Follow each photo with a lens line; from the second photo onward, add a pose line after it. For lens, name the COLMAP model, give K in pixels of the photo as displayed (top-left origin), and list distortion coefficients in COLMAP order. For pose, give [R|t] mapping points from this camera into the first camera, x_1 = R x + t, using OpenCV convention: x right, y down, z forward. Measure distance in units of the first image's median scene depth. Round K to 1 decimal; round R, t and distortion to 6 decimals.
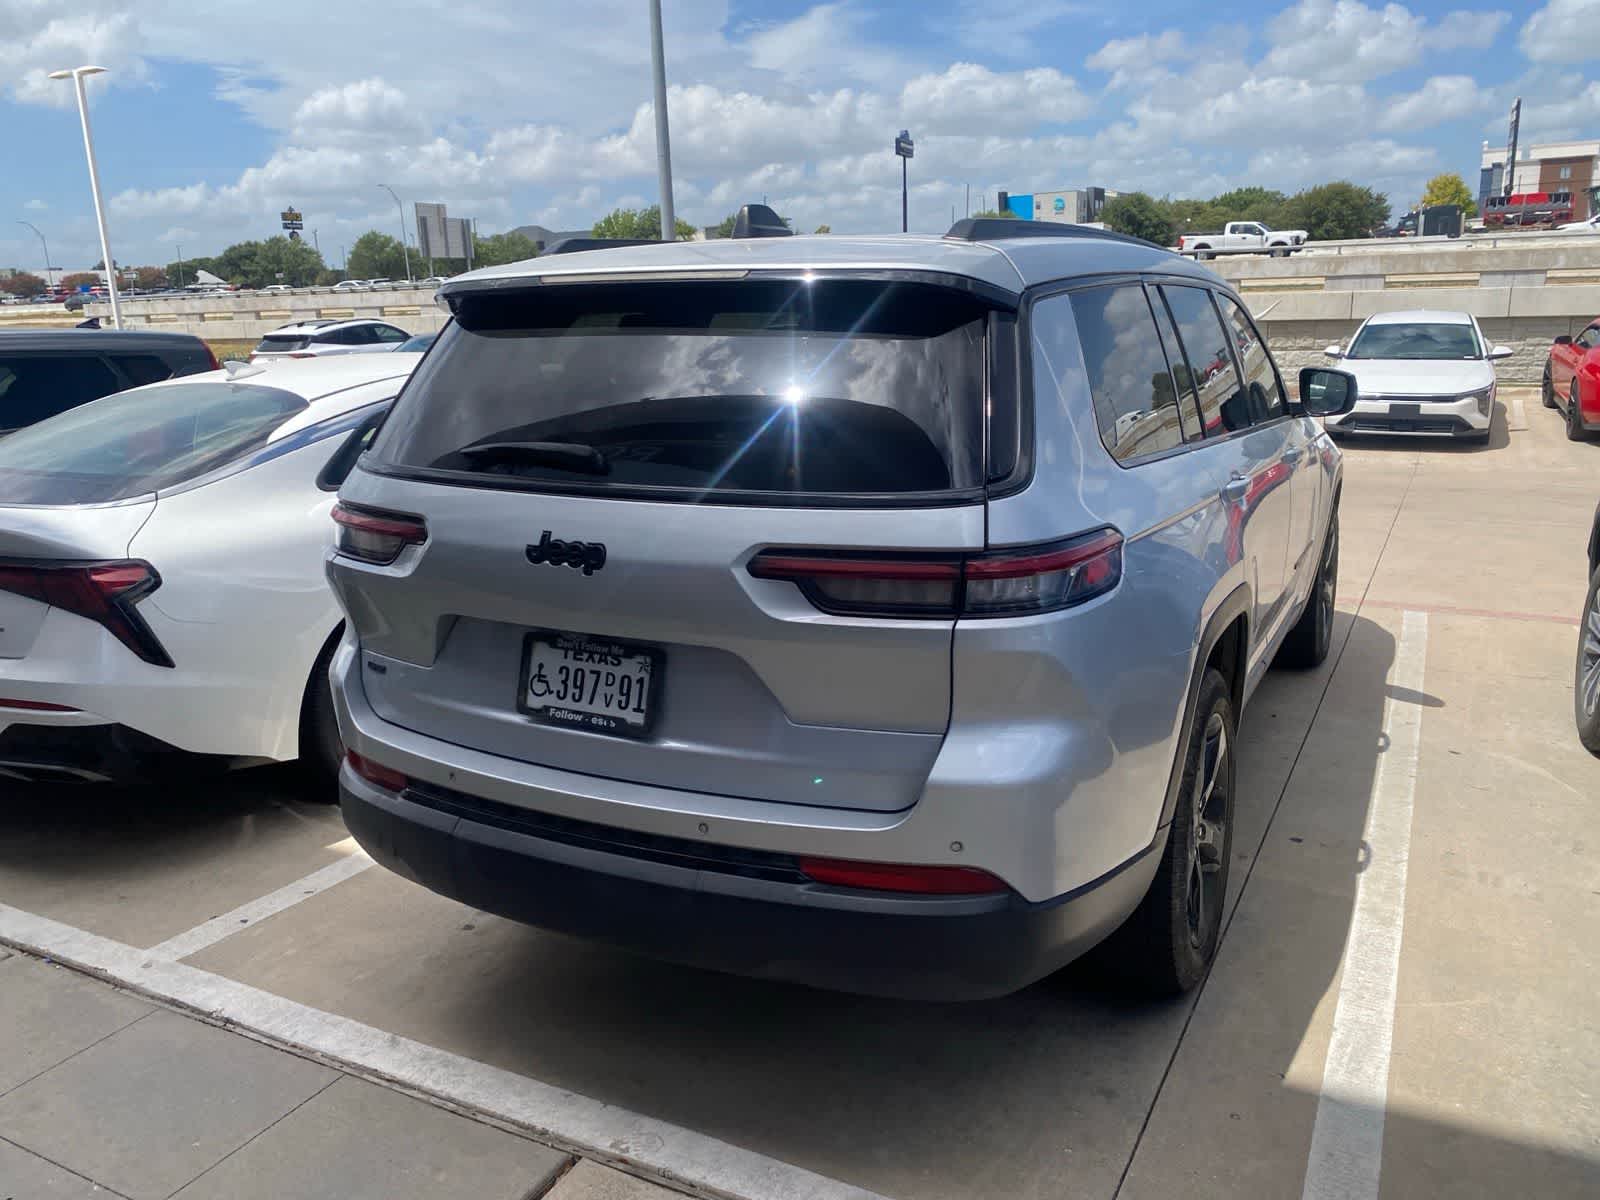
lens RADIAL K [[1217.6, 0, 811.0], [0, 1217.6, 587.7], [0, 0, 1]] dist [0.029309, -0.029750]
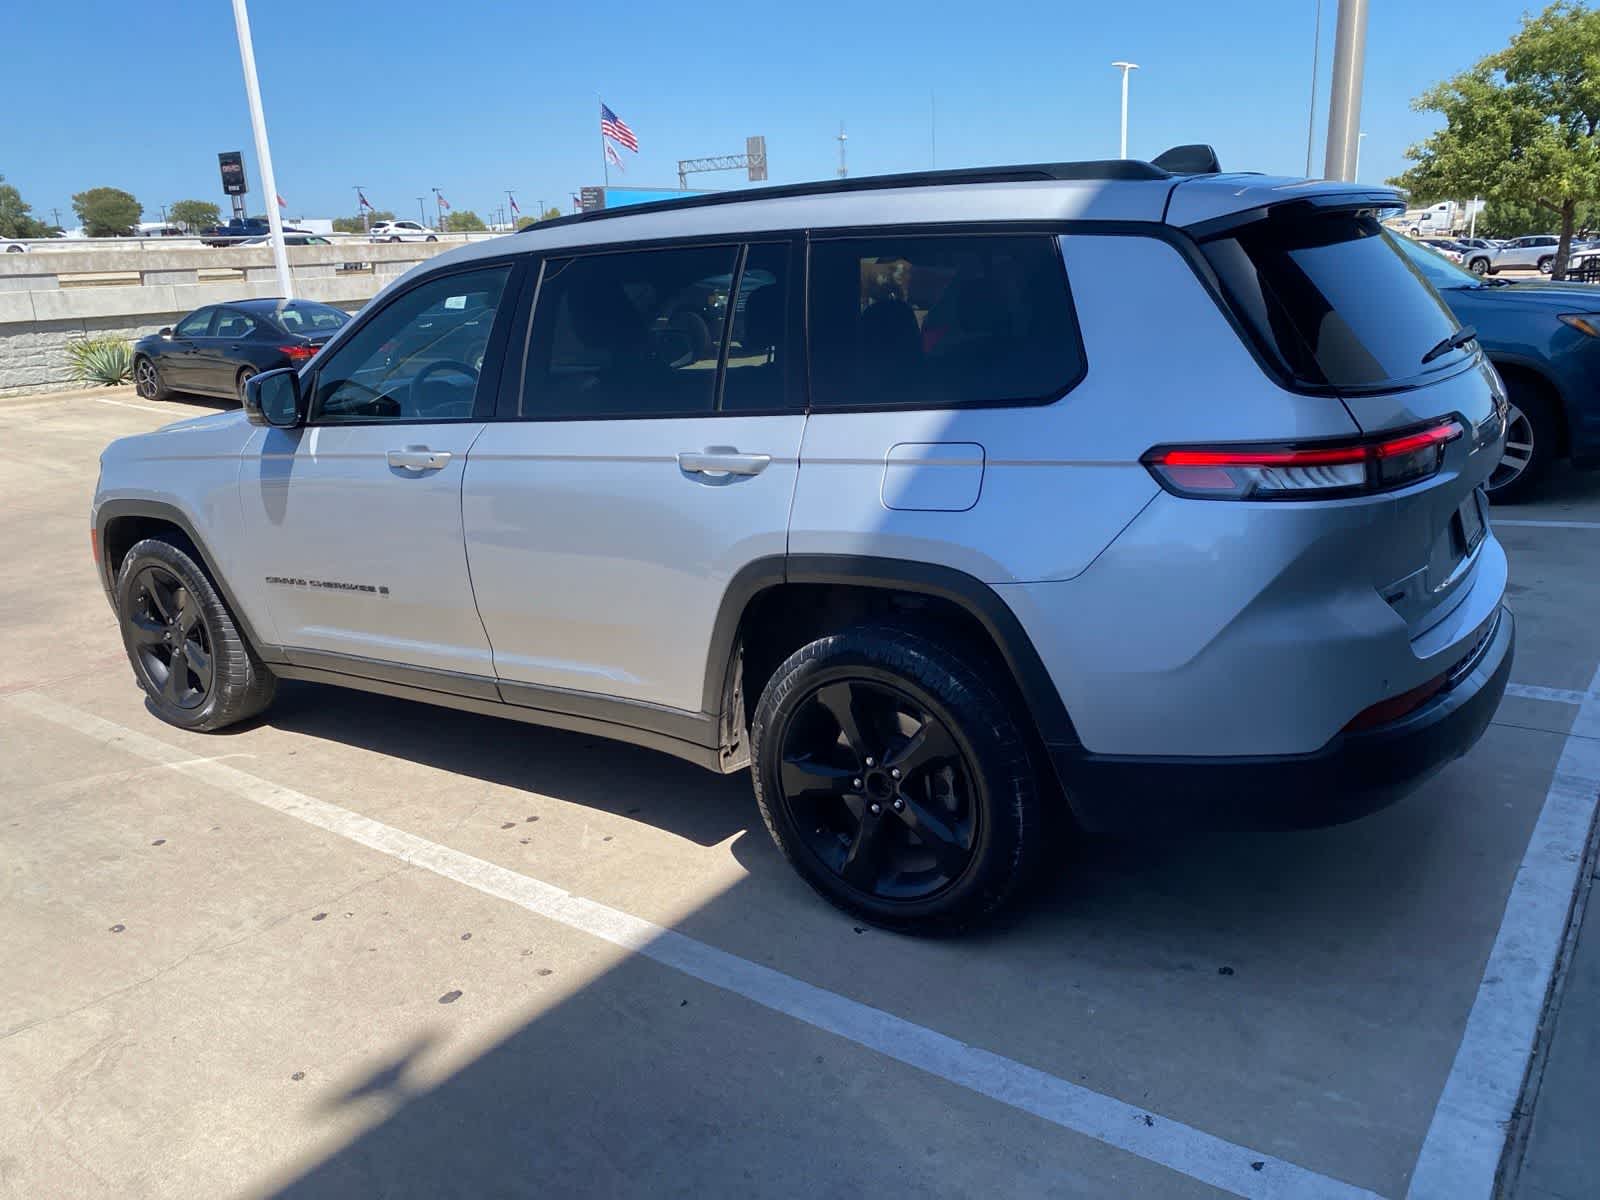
lens RADIAL K [[1217.6, 0, 817.5], [0, 1217.6, 606.0], [0, 0, 1]] dist [0.029309, -0.029750]
pose [[0.141866, -0.262283, 0.954506, -1.319931], [0.270988, 0.937713, 0.217392, -0.256044], [-0.952071, 0.227819, 0.204105, 1.222139]]
